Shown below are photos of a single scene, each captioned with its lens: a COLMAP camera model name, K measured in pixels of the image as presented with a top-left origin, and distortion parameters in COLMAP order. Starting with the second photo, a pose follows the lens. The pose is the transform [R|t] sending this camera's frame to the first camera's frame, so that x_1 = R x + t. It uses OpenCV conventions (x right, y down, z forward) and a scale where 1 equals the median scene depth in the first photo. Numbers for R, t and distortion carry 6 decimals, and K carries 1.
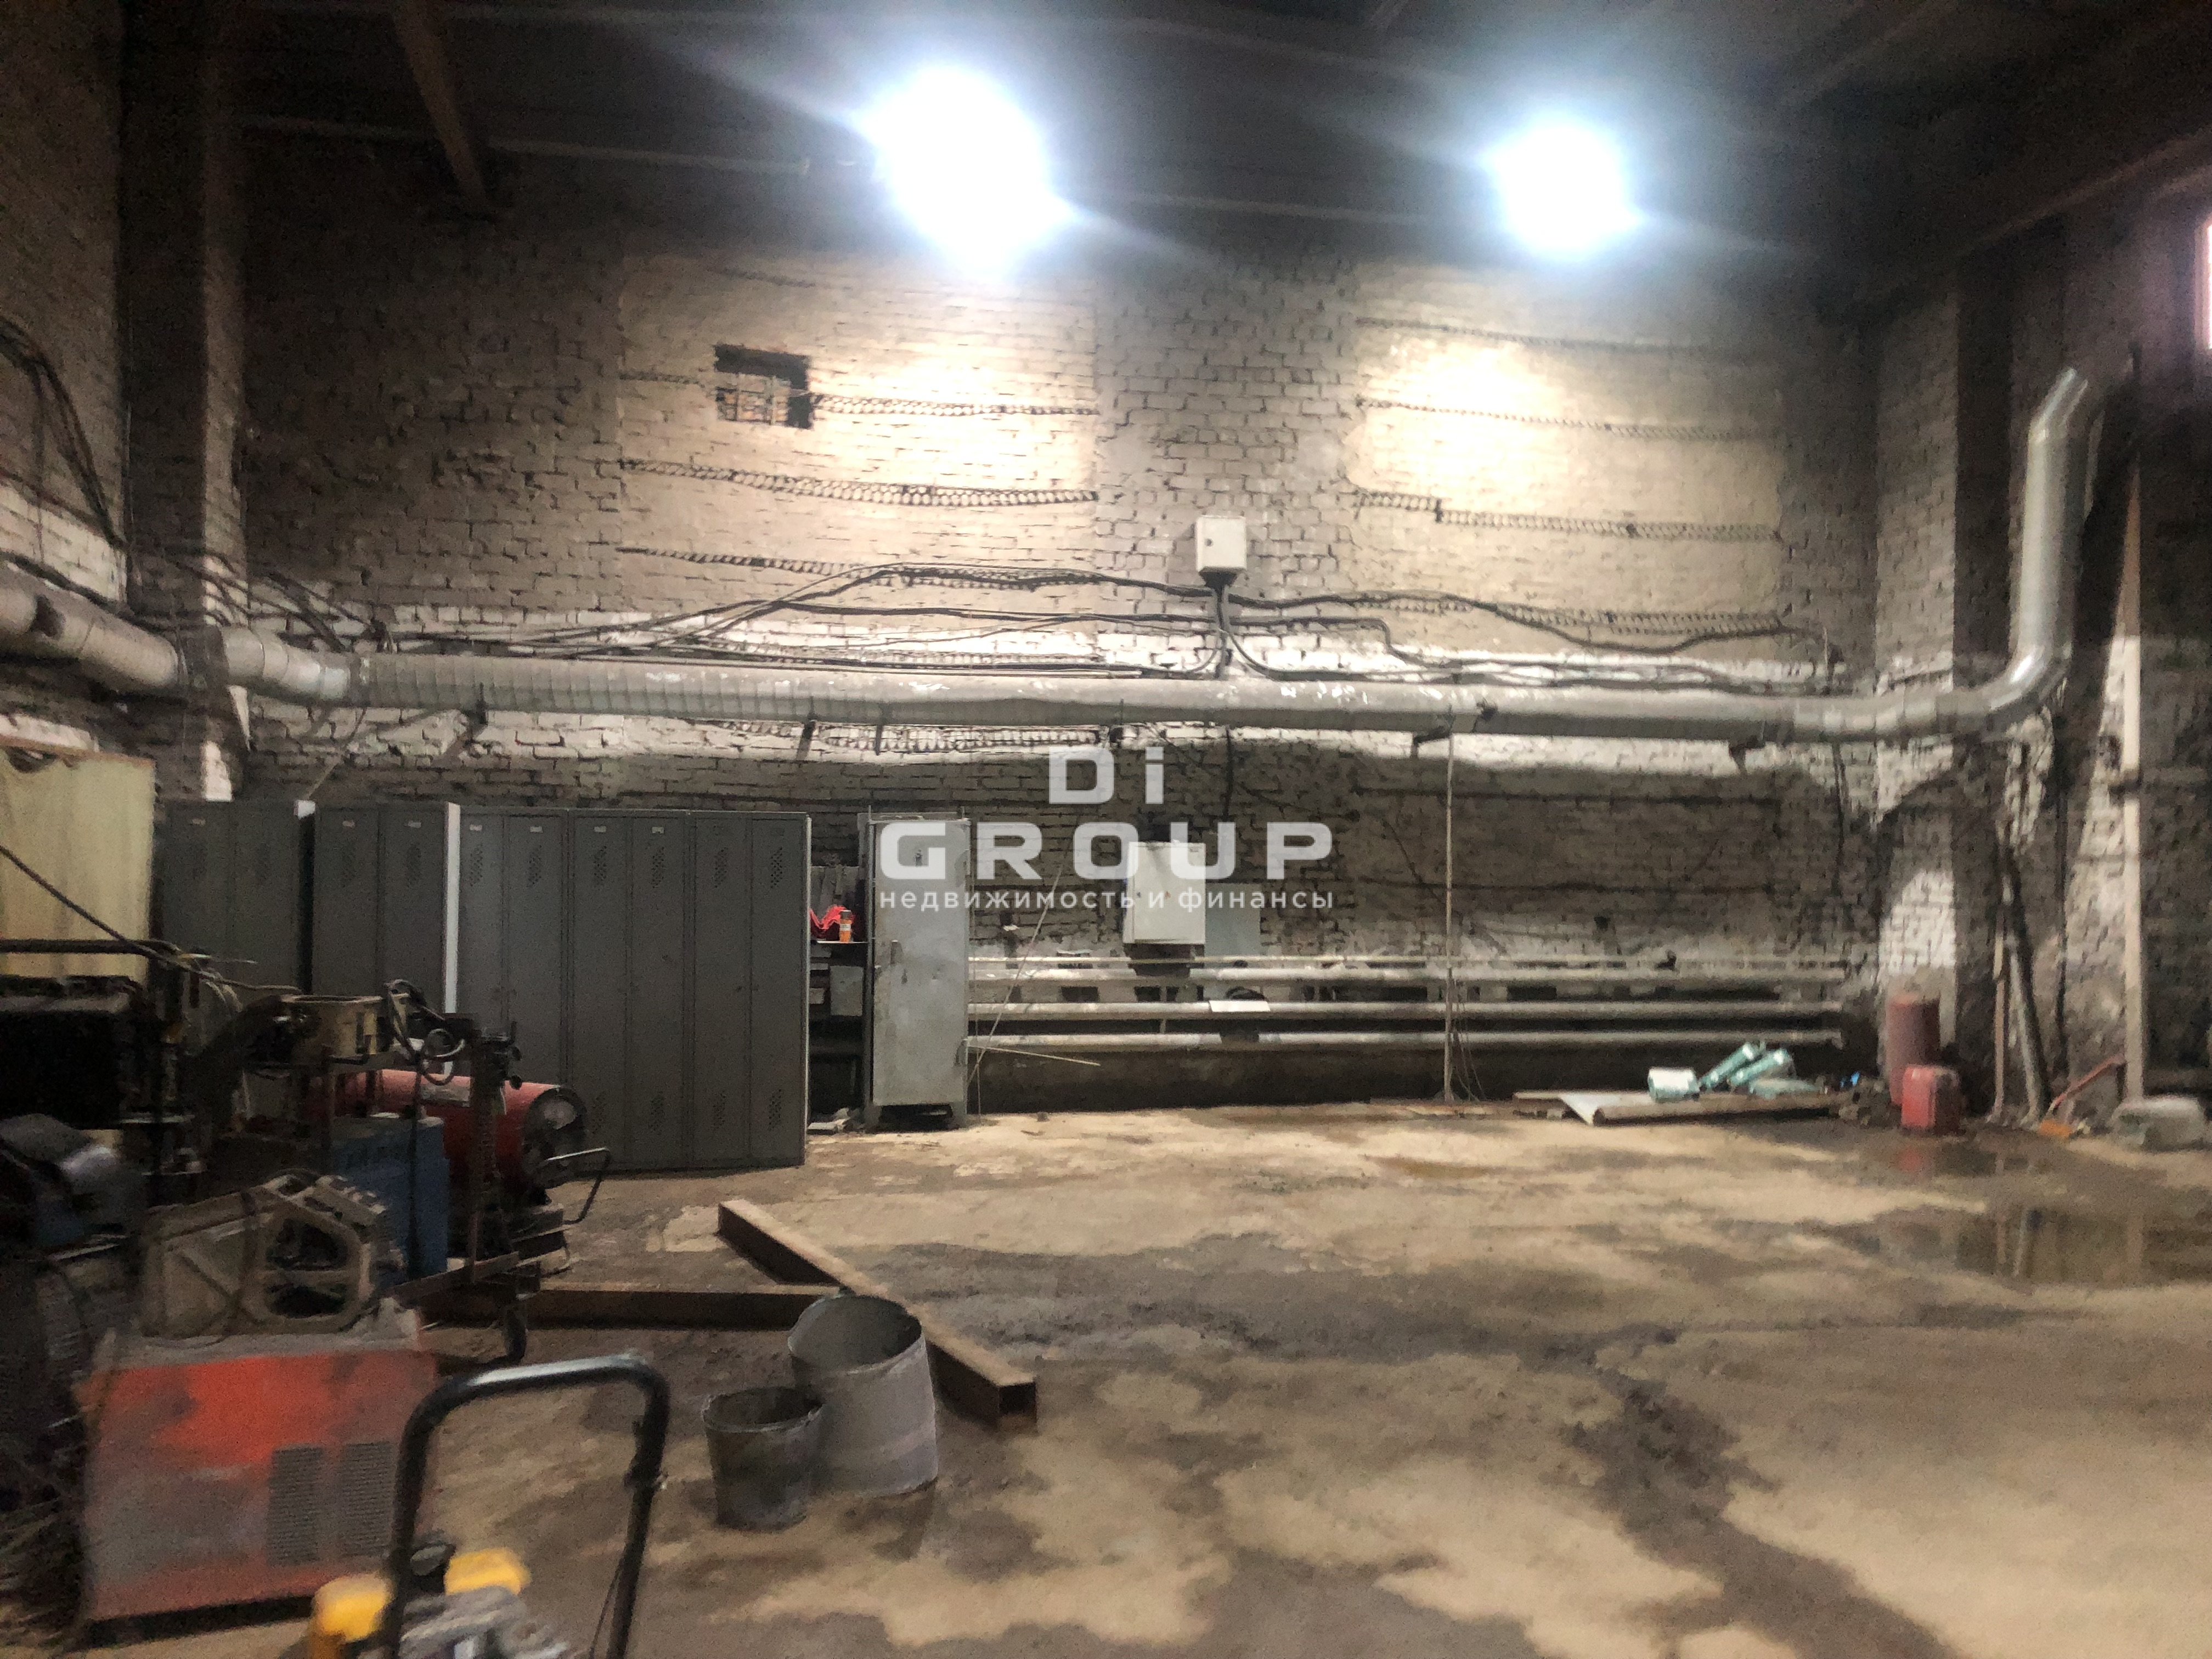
lens RADIAL K [[1853.9, 0, 1106.0], [0, 1853.9, 829.5], [0, 0, 1]] dist [0.002984, 0.002225]
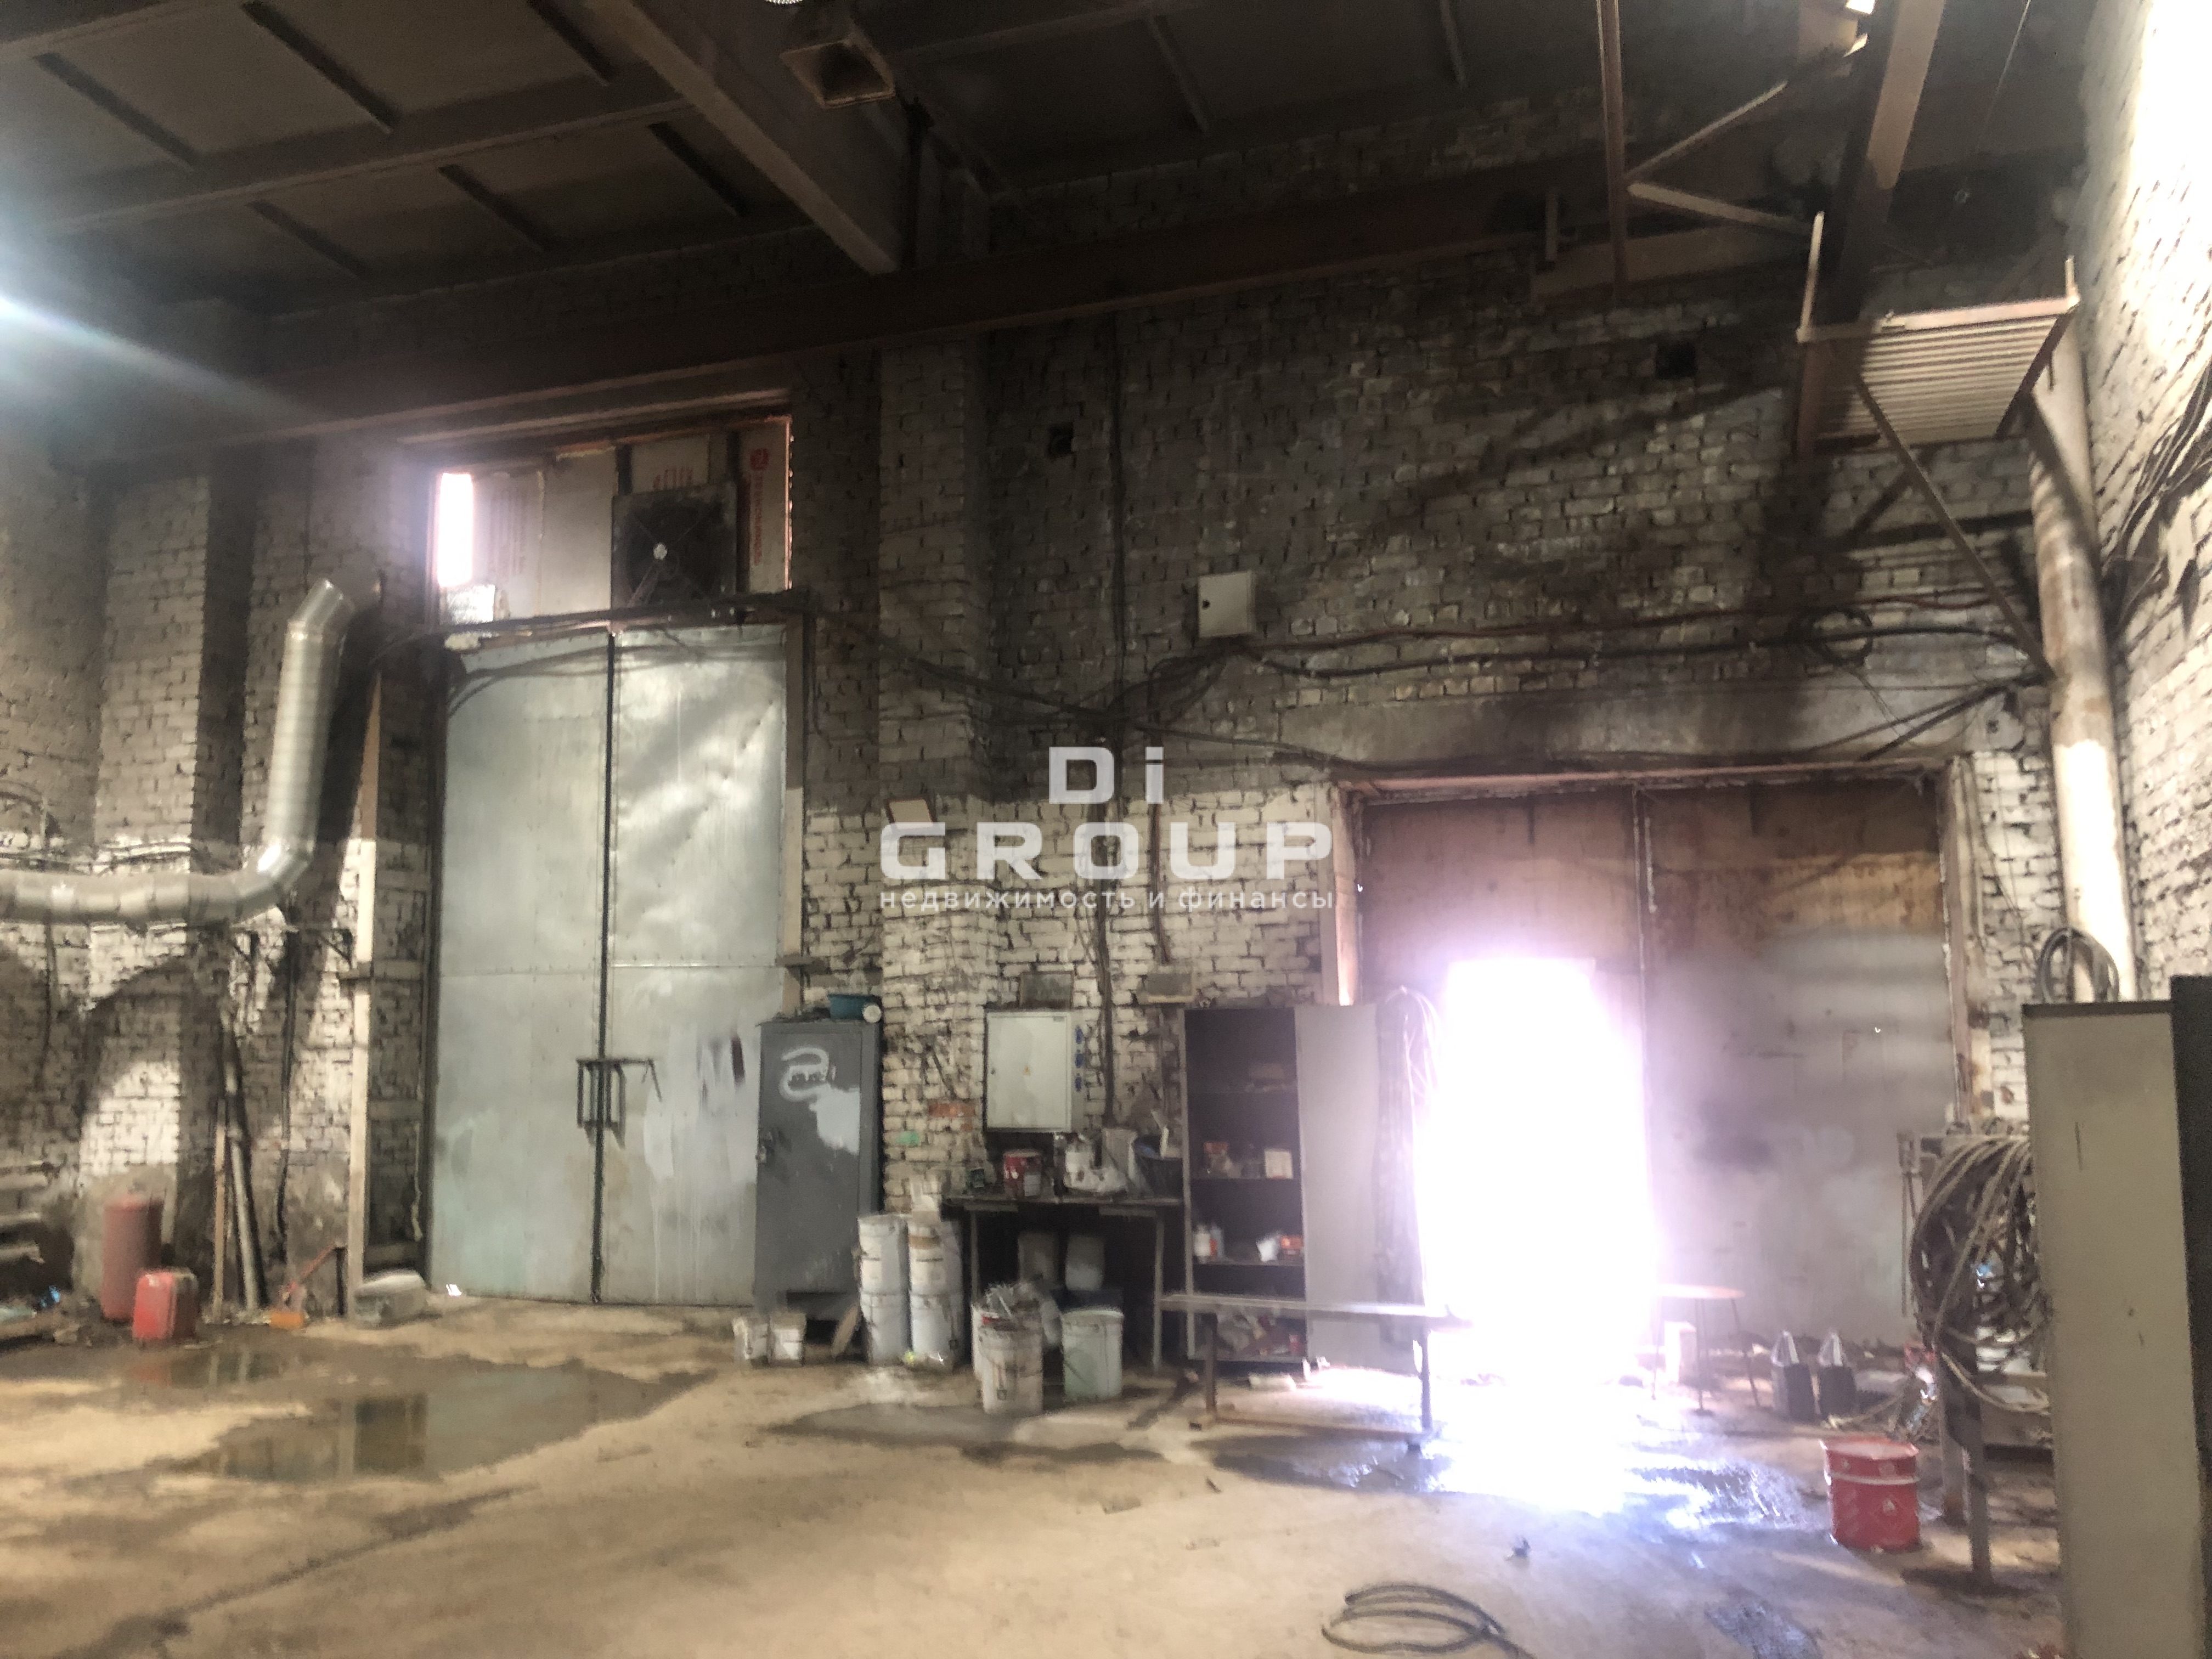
lens RADIAL K [[1814.1, 0, 1100.5], [0, 1814.1, 823.1], [0, 0, 1]] dist [0.009568, 0.002992]
pose [[0.485176, 0.096954, 0.869025, -0.145015], [-0.007472, 0.994257, -0.106754, -0.003499], [-0.874385, 0.045301, 0.483114, 0.118230]]
